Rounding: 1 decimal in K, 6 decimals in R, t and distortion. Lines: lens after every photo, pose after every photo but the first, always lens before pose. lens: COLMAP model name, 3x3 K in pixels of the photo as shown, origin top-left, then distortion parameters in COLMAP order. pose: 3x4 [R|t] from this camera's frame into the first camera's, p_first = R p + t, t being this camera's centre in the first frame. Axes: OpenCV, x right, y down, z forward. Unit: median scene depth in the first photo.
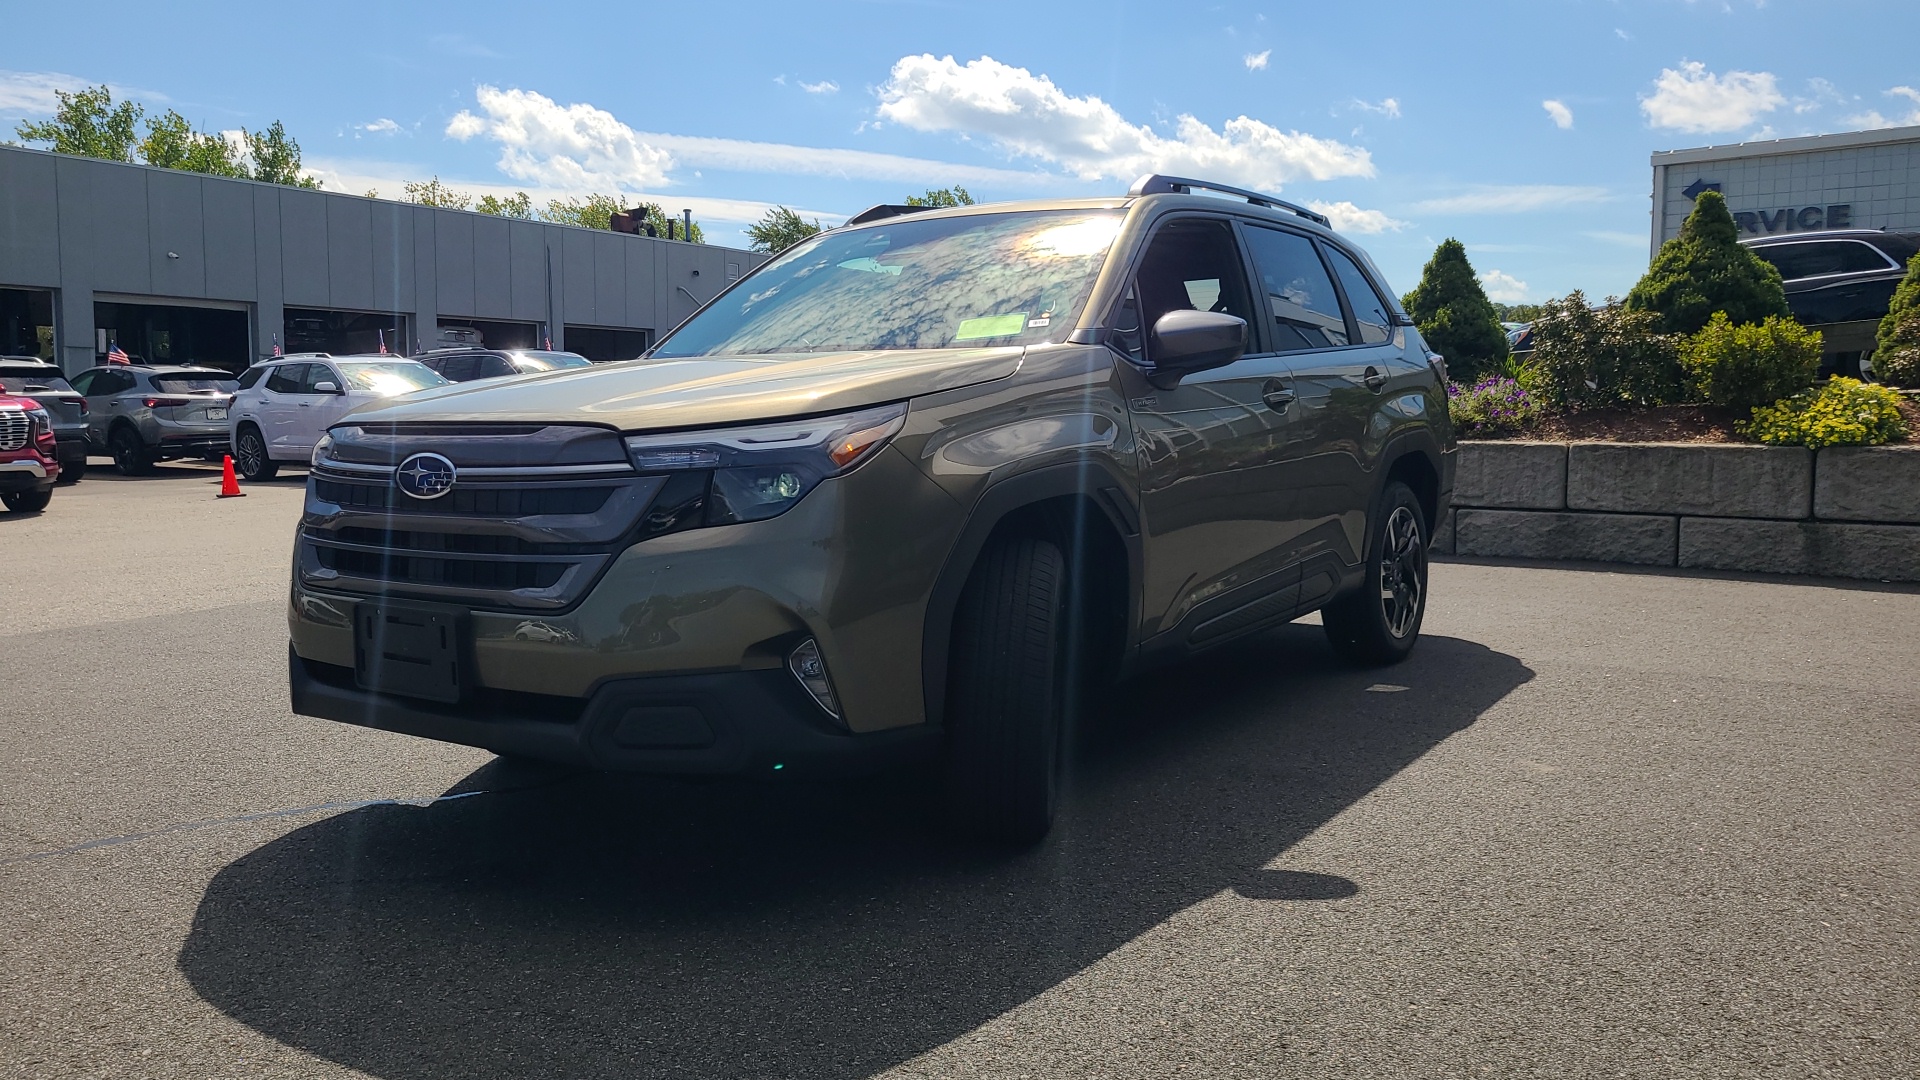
lens RADIAL K [[1441.8, 0, 944.4], [0, 1441.8, 537.5], [0, 0, 1]] dist [0.040613, -0.011344]
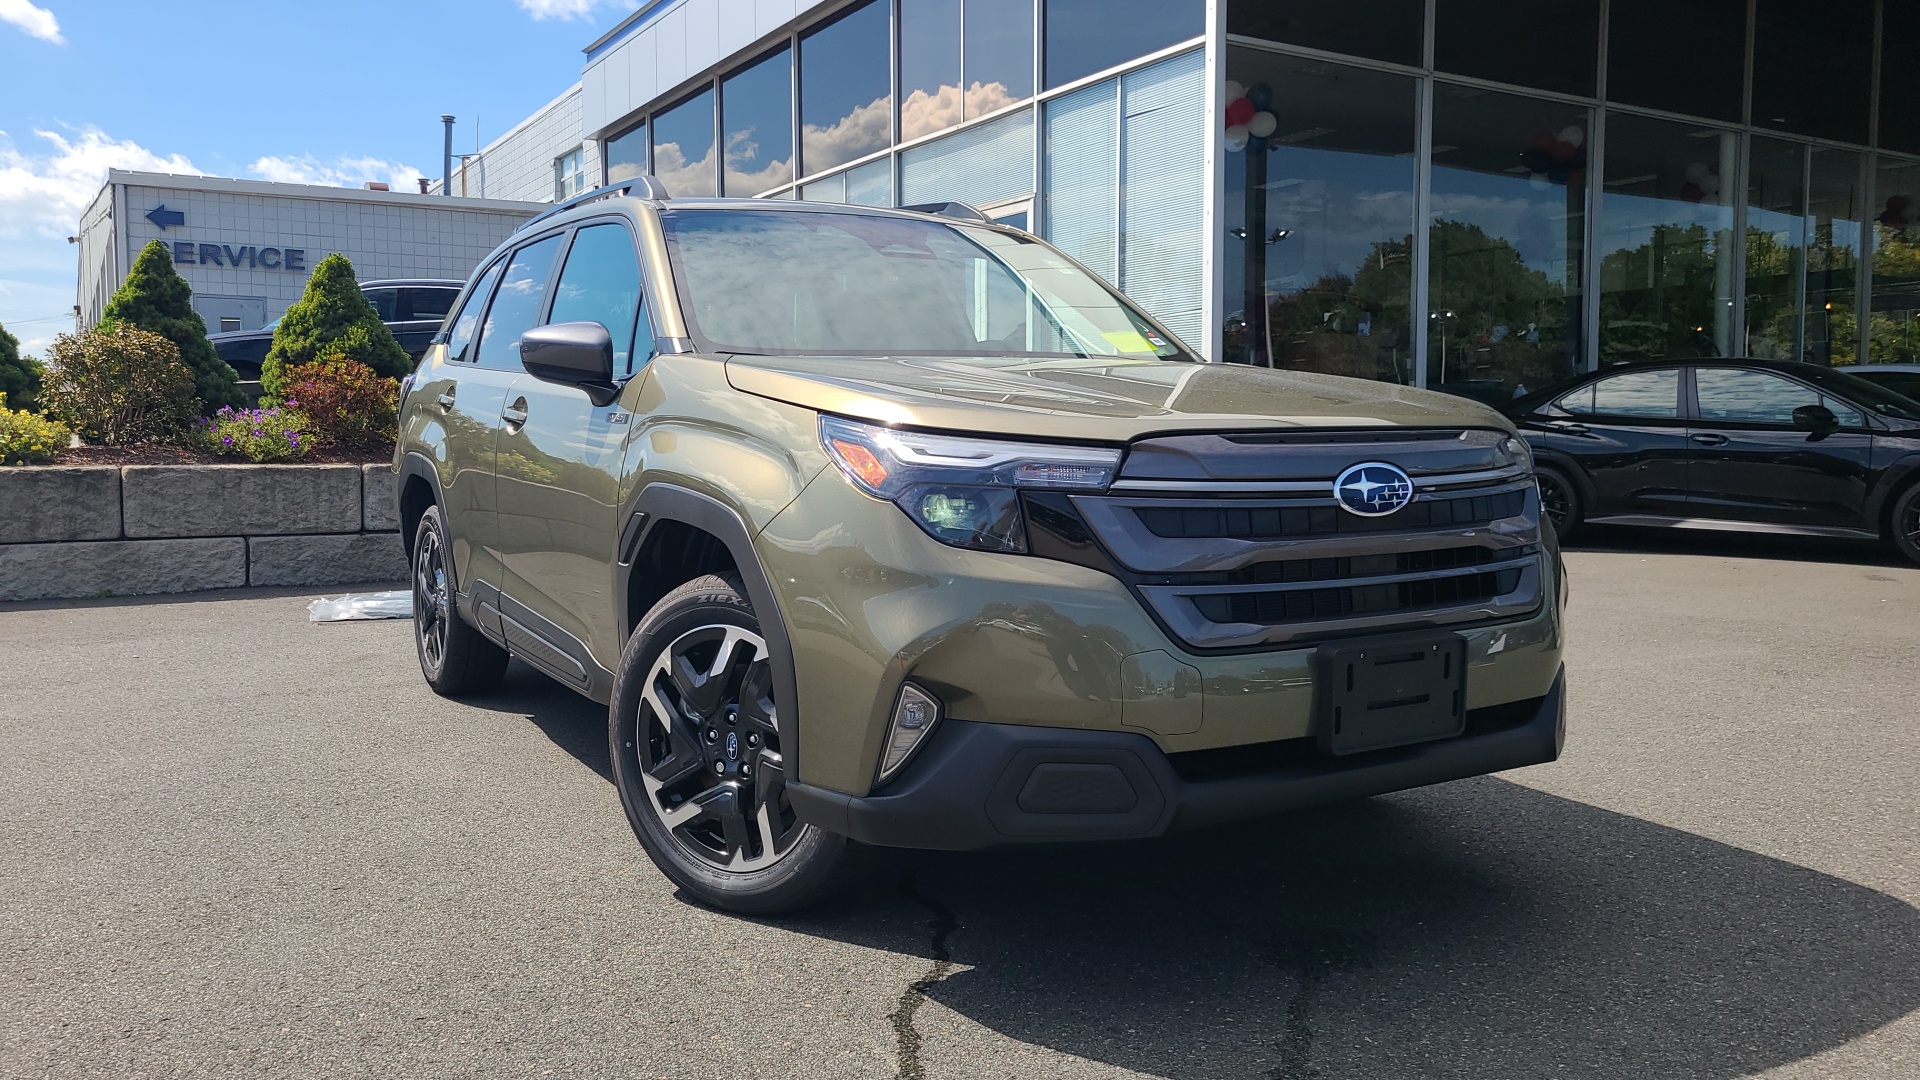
lens RADIAL K [[1381.7, 0, 960.0], [0, 1381.7, 540.0], [0, 0, 1]] dist [0.050583, -0.002717]
pose [[0.426095, -0.069298, 0.902021, -1.179883], [0.081346, 0.995958, 0.038088, -0.062576], [-0.901014, 0.057146, 0.430009, 0.850171]]
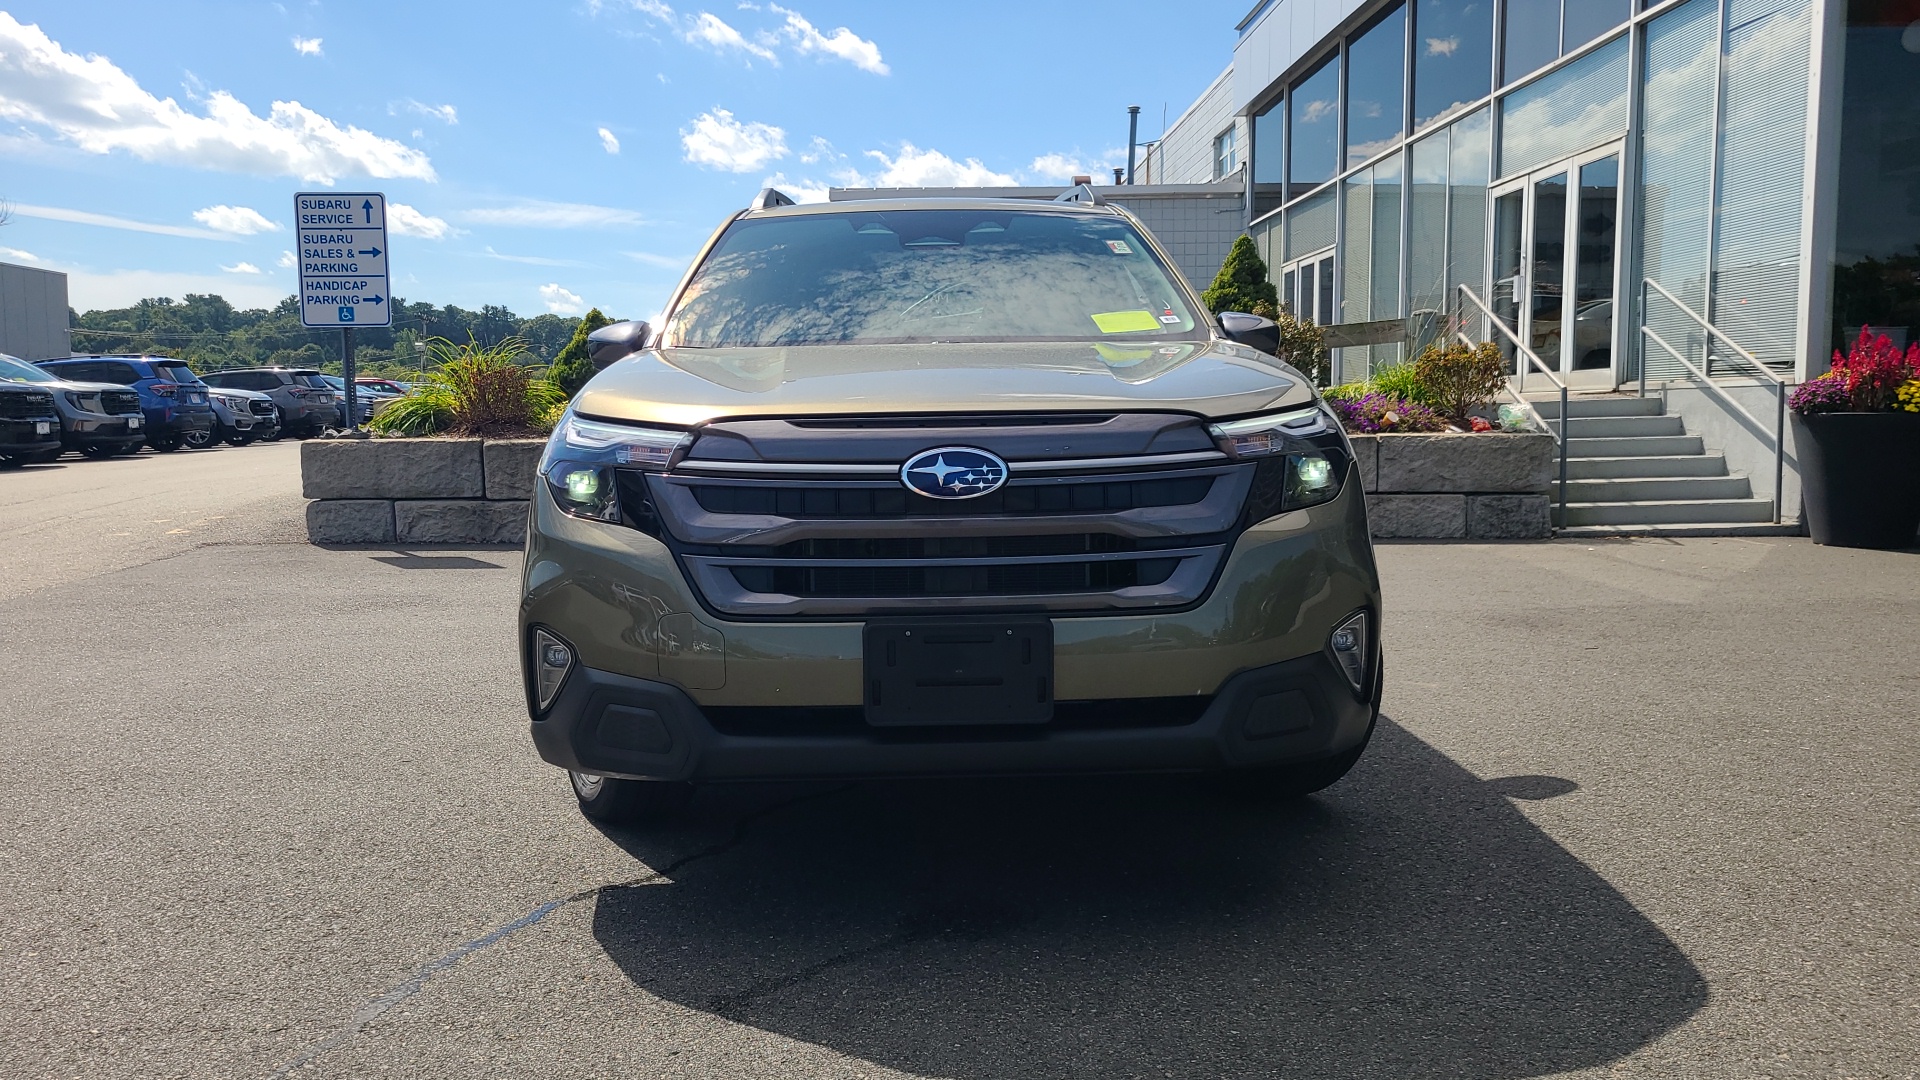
lens RADIAL K [[1421.7, 0, 960.0], [0, 1421.7, 540.0], [0, 0, 1]] dist [0.041076, -0.004078]
pose [[0.808388, -0.056033, 0.585978, -0.843438], [0.057207, 0.998225, 0.016533, -0.015814], [-0.585864, 0.020156, 0.810159, 0.293788]]
